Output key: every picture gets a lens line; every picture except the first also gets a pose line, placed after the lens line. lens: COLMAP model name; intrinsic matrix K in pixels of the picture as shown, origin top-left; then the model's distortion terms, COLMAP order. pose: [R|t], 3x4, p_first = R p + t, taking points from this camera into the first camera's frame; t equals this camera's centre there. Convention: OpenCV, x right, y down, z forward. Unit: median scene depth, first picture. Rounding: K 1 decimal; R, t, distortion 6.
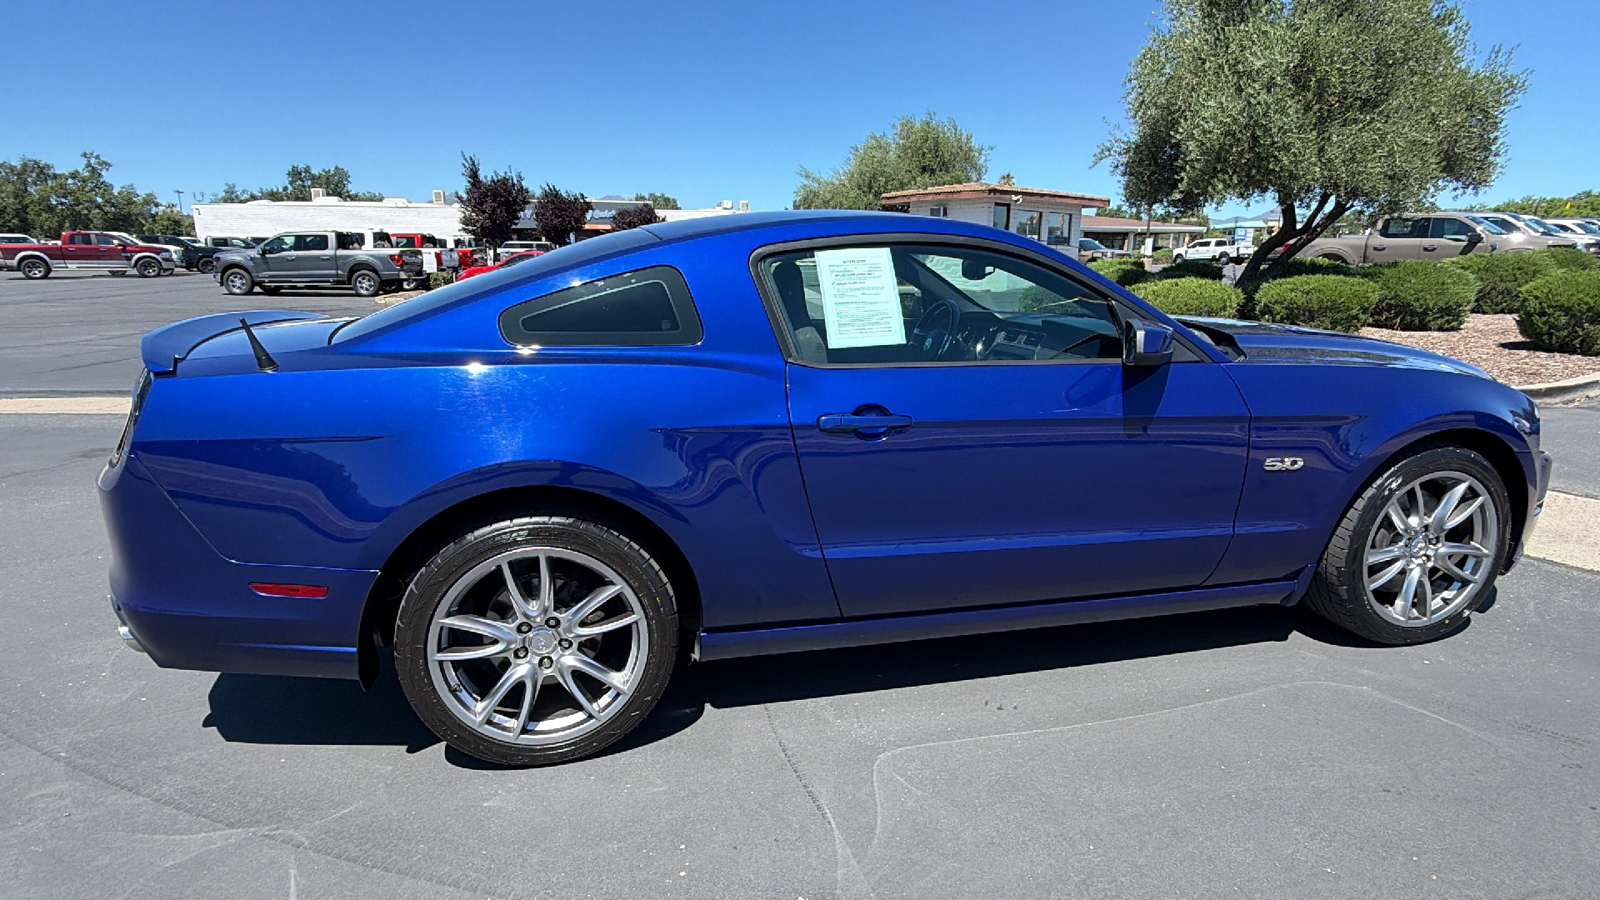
lens RADIAL K [[840.1, 0, 807.1], [0, 840.1, 448.9], [0, 0, 1]] dist [-0.000213, 0.000339]
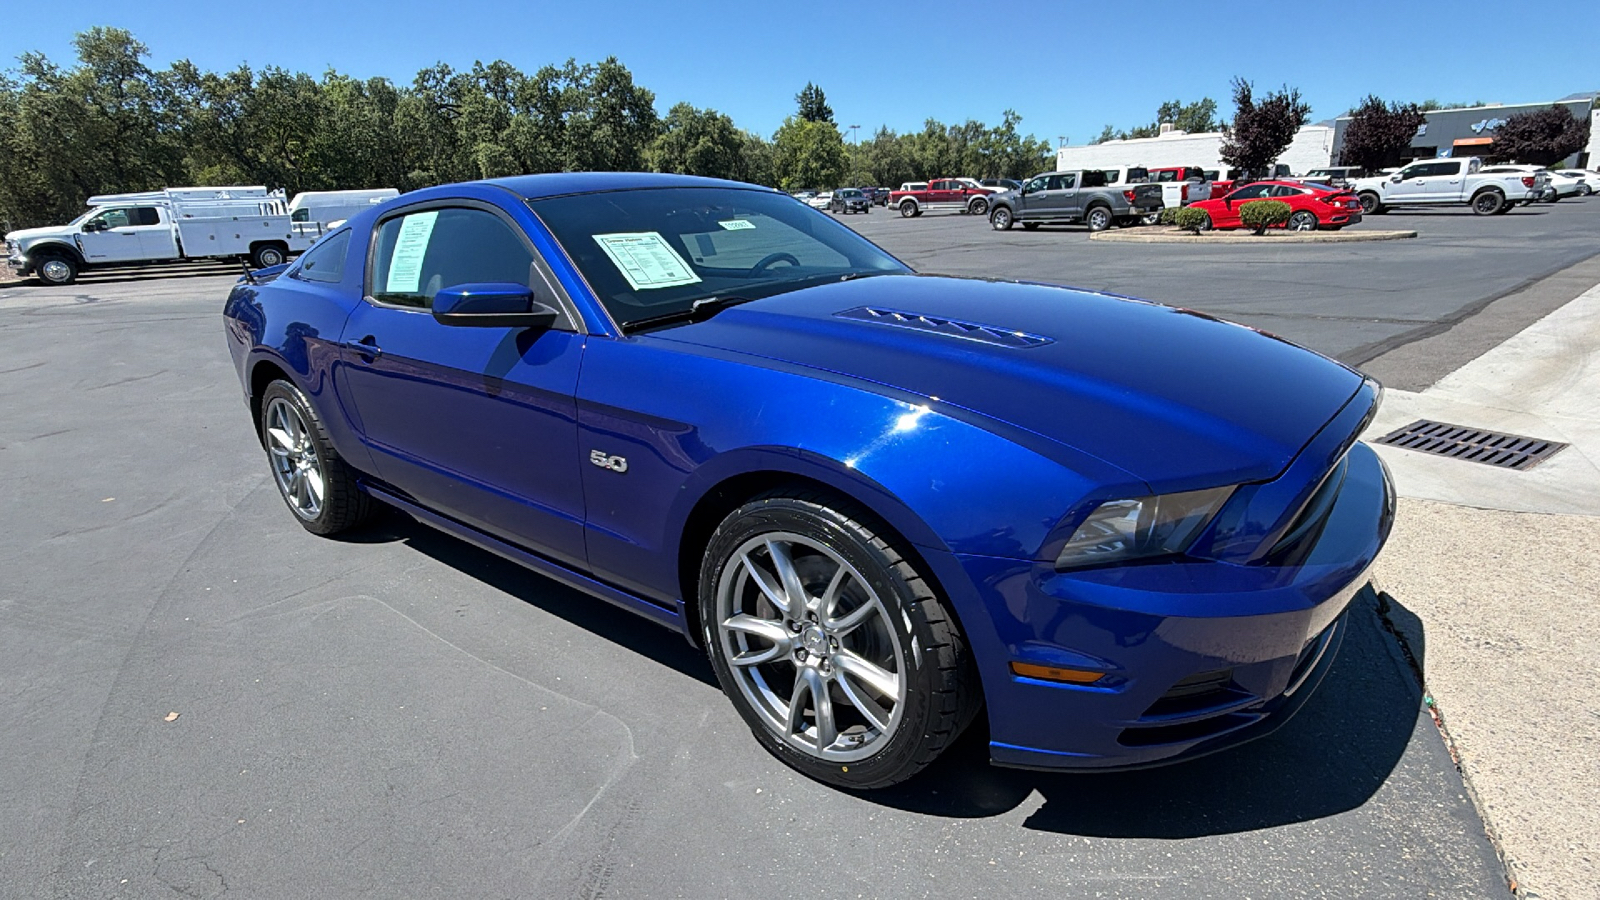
lens RADIAL K [[840.1, 0, 790.9], [0, 840.1, 436.5], [0, 0, 1]] dist [-0.000213, 0.000339]
pose [[0.601489, 0.192108, -0.775439, 0.115466], [-0.143041, 0.980868, 0.132048, -0.012927], [0.785971, 0.031494, 0.617461, 0.050717]]
